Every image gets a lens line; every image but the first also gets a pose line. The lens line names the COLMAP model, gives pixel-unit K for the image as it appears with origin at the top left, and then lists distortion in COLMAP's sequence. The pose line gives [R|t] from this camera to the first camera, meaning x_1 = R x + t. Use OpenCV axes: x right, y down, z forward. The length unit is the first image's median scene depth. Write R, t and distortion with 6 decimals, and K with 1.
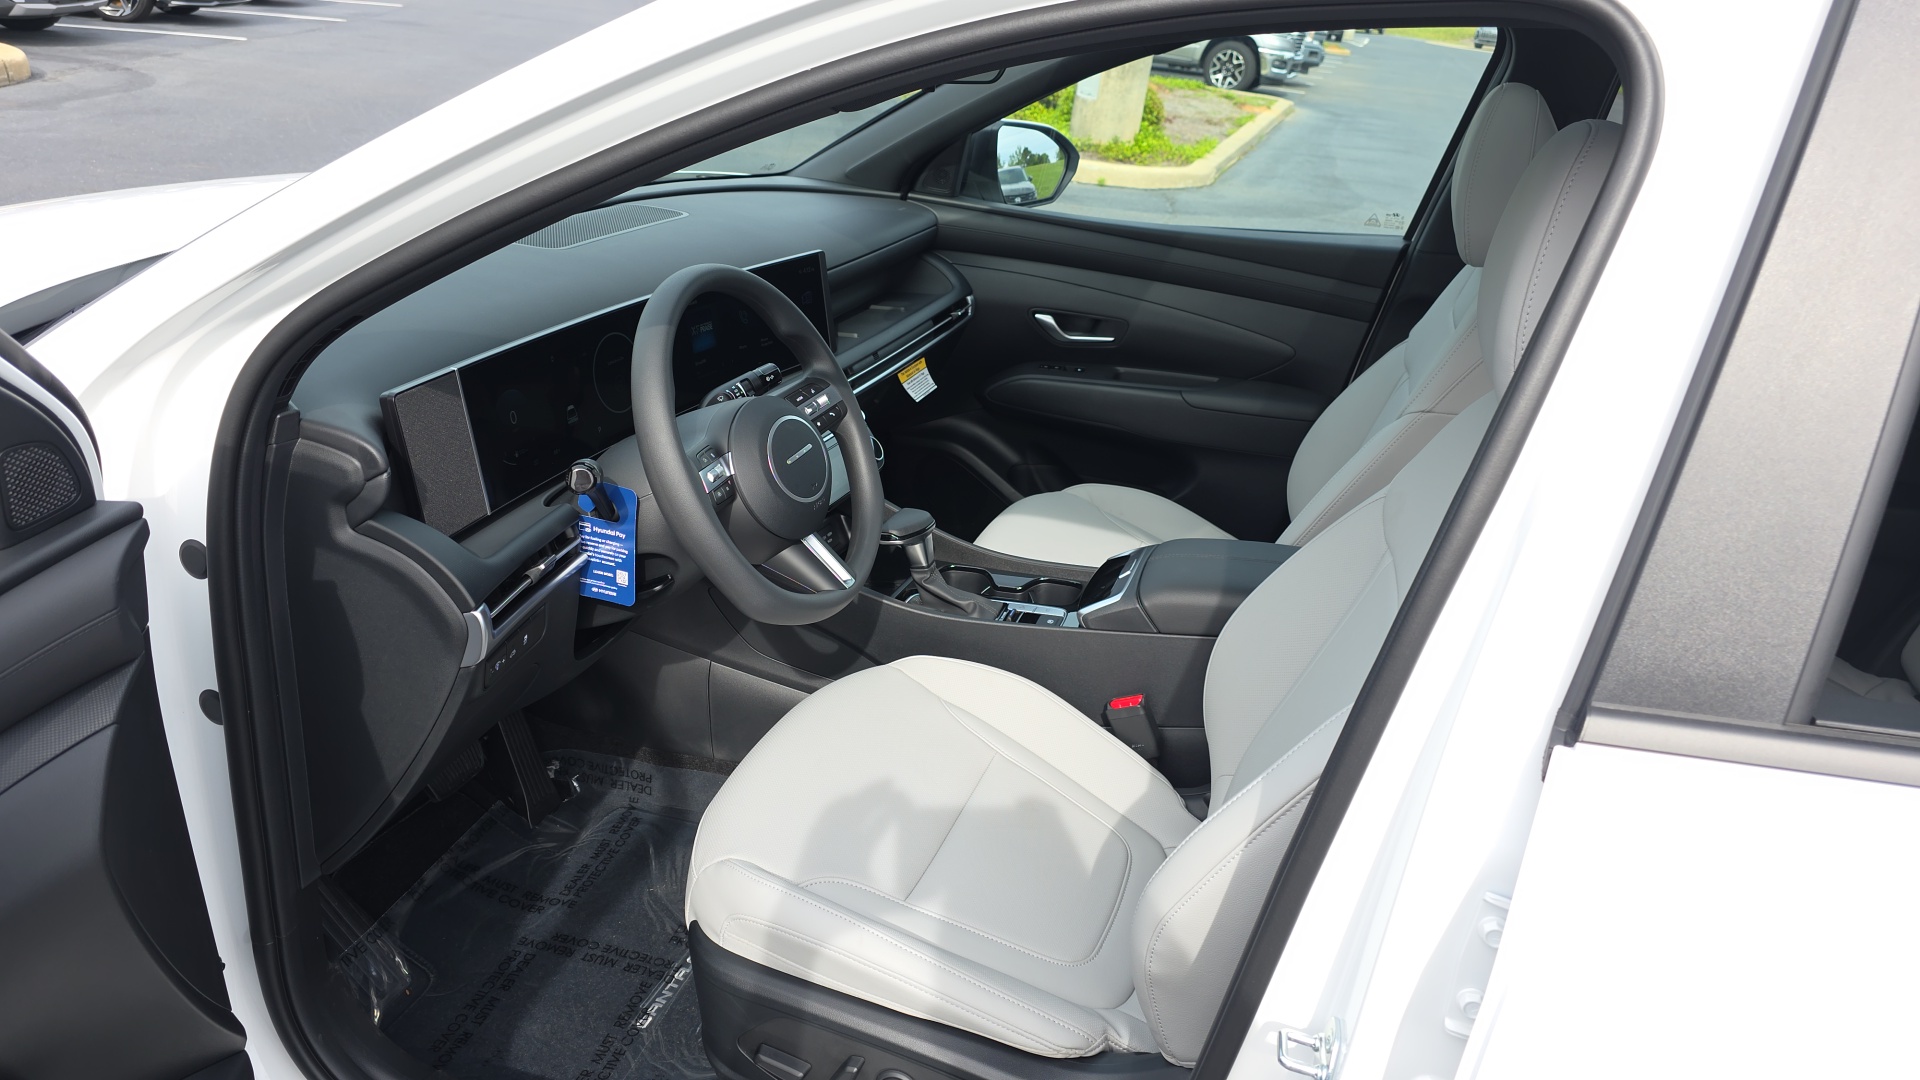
lens RADIAL K [[1321.4, 0, 971.4], [0, 1321.4, 508.3], [0, 0, 1]] dist [0.086788, -0.105381]
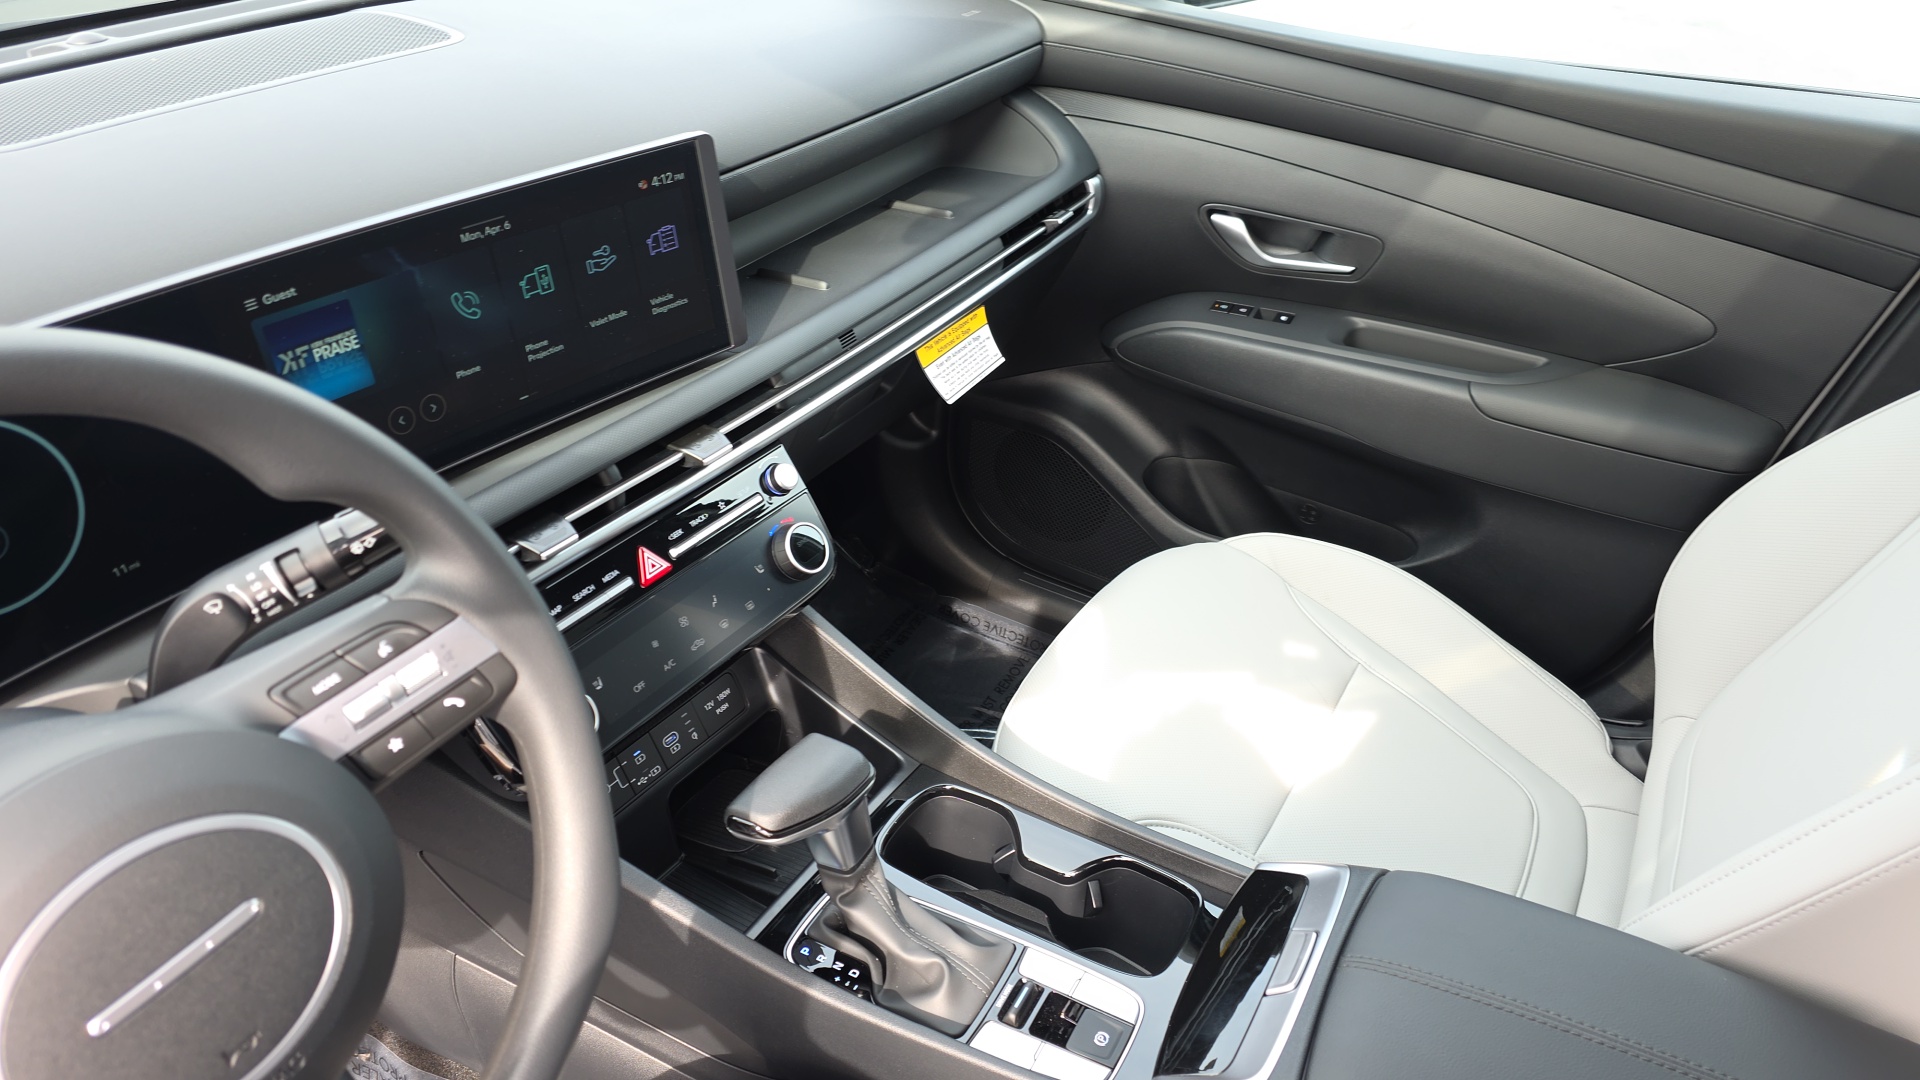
lens RADIAL K [[1293.8, 0, 952.3], [0, 1293.8, 554.2], [0, 0, 1]] dist [0.072177, -0.091533]
pose [[0.979106, 0.099066, -0.177586, 0.055306], [-0.059390, 0.974540, 0.216203, -0.126014], [0.194483, -0.201139, 0.960062, 0.449072]]
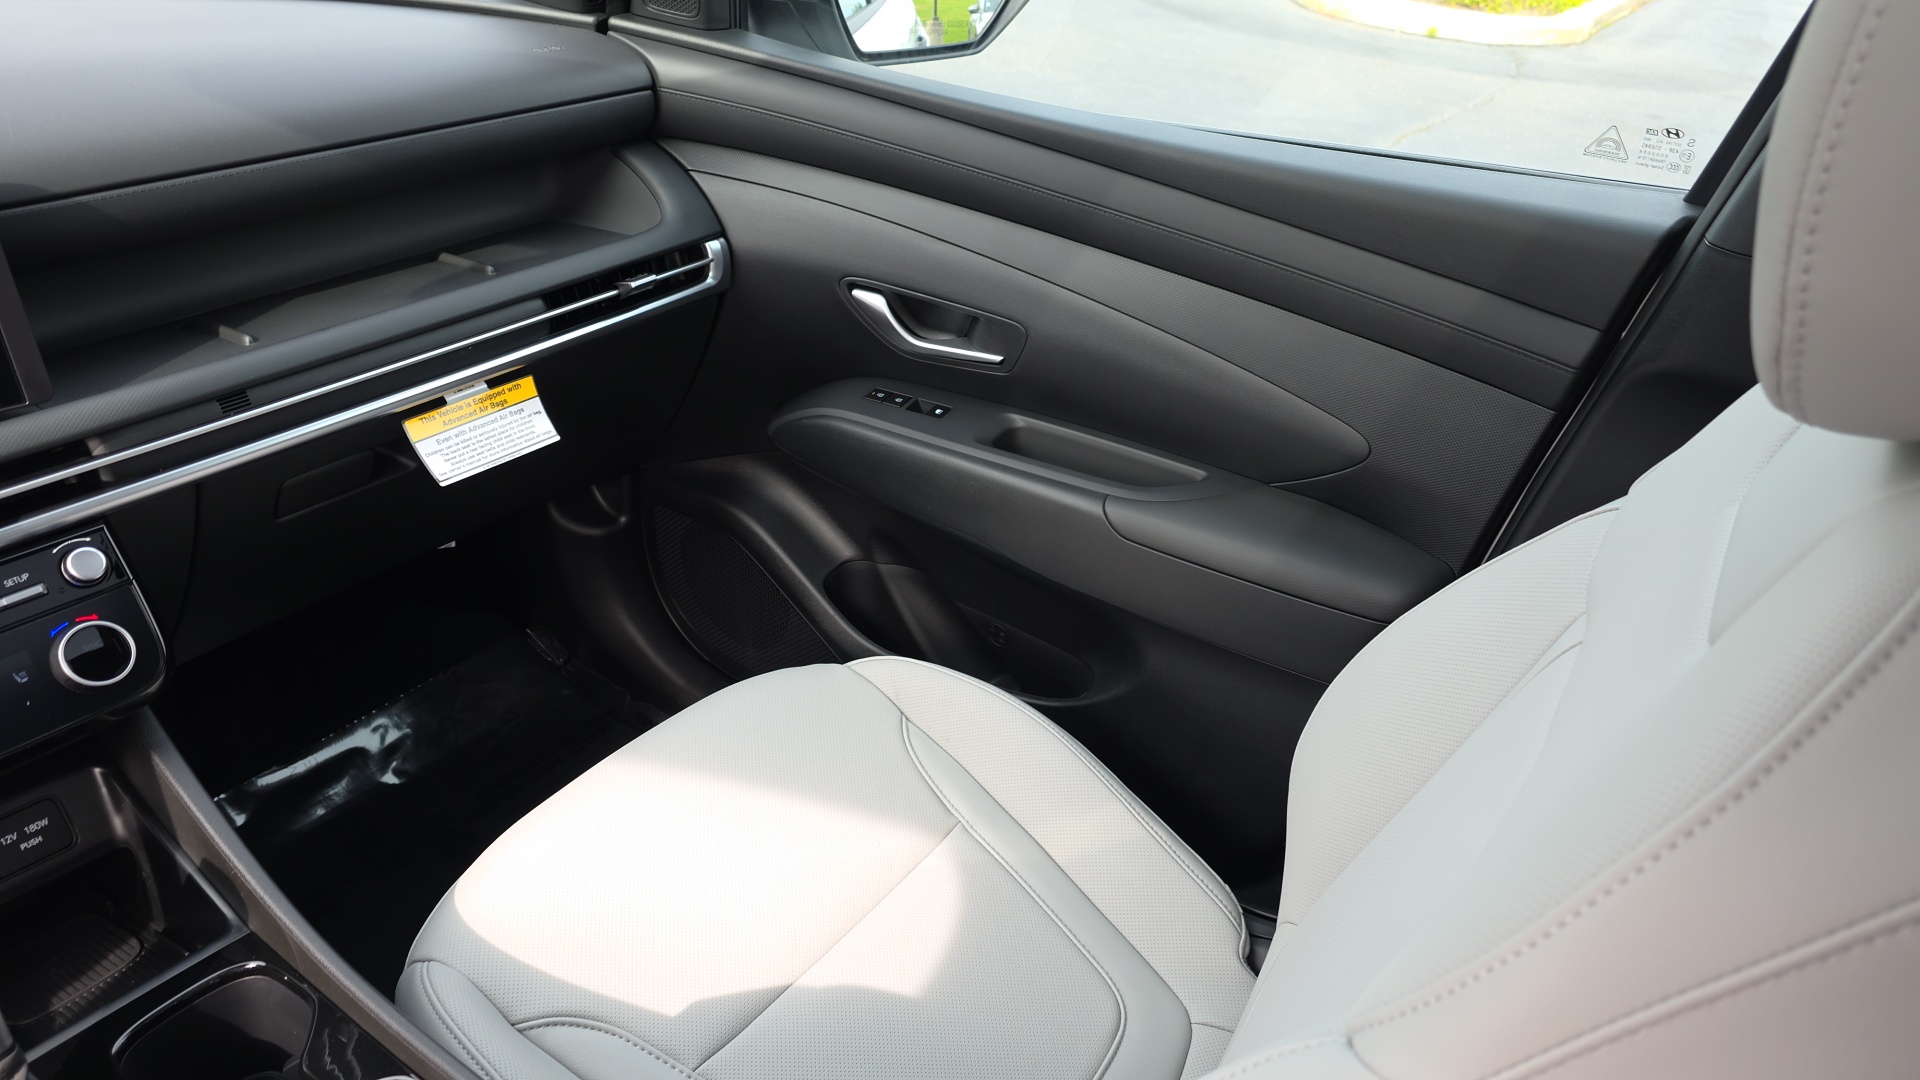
lens RADIAL K [[1293.8, 0, 952.3], [0, 1293.8, 554.2], [0, 0, 1]] dist [0.072177, -0.091533]
pose [[0.961253, 0.139956, -0.237499, 0.221680], [-0.103970, 0.981973, 0.157859, -0.137452], [0.255311, -0.127049, 0.958475, 0.569410]]
